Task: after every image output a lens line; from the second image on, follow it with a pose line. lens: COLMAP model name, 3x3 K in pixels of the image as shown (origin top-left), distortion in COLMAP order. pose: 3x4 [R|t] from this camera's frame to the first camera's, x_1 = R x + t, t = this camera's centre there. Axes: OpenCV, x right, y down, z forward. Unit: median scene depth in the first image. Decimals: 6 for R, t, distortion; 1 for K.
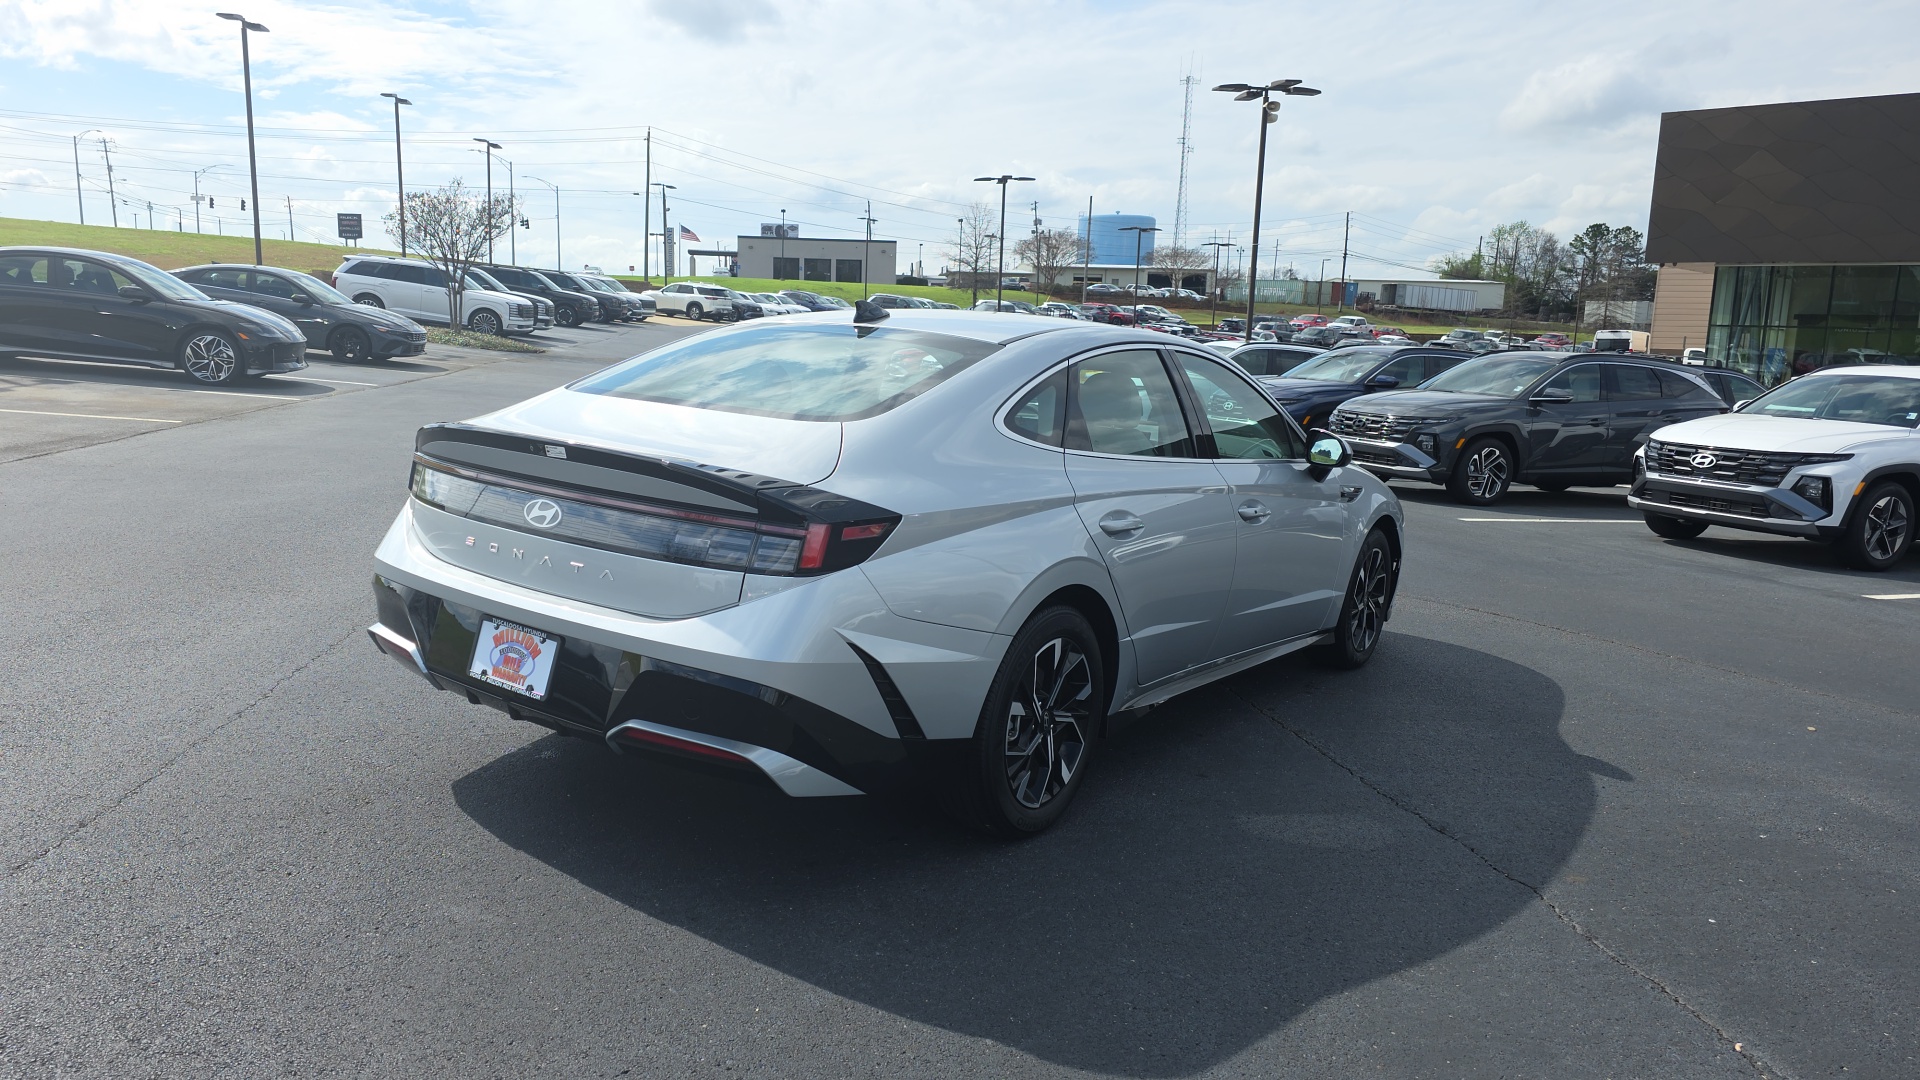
lens RADIAL K [[1327.1, 0, 946.6], [0, 1327.1, 561.7], [0, 0, 1]] dist [0.048664, -0.062722]
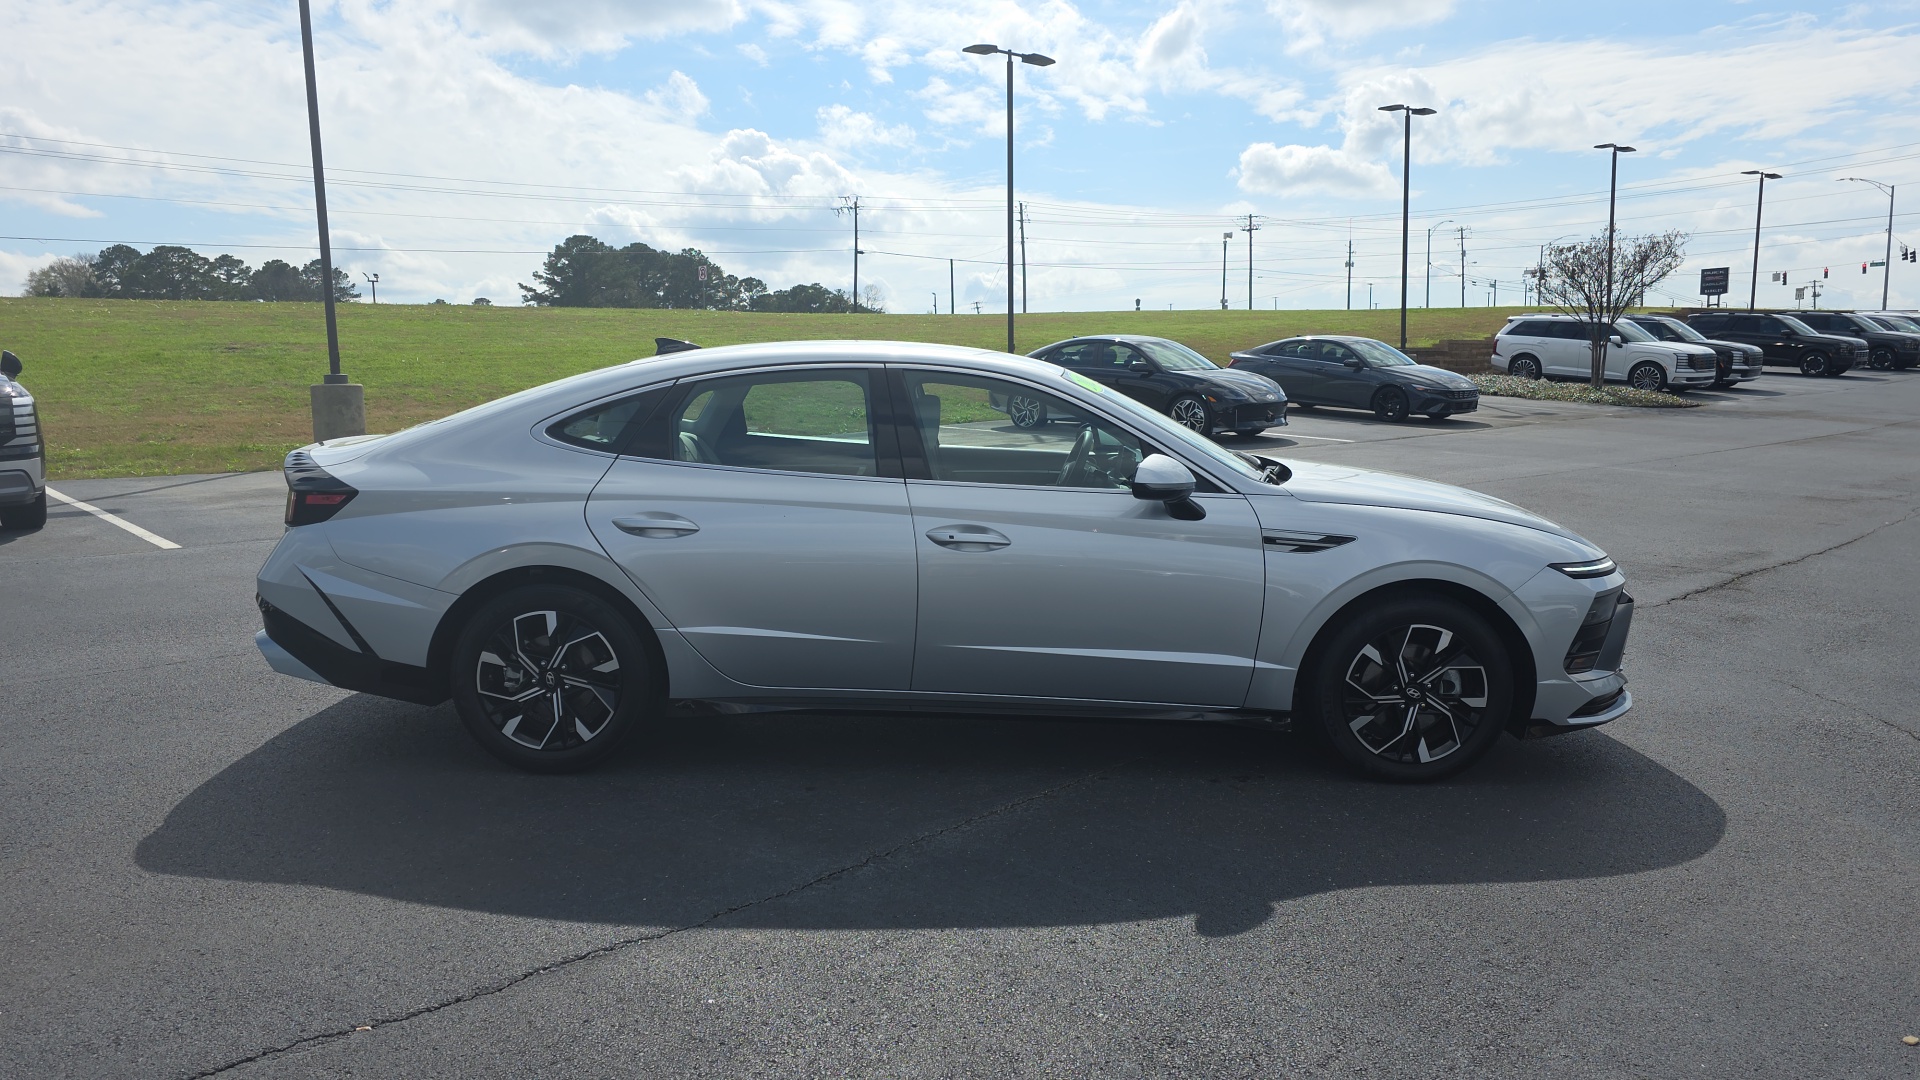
lens RADIAL K [[1351.5, 0, 927.5], [0, 1351.5, 582.8], [0, 0, 1]] dist [0.069979, -0.063082]
pose [[0.569126, 0.076819, -0.818654, 0.153394], [-0.107436, 0.994038, 0.018586, -0.003095], [0.815201, 0.077375, 0.573986, 0.069271]]
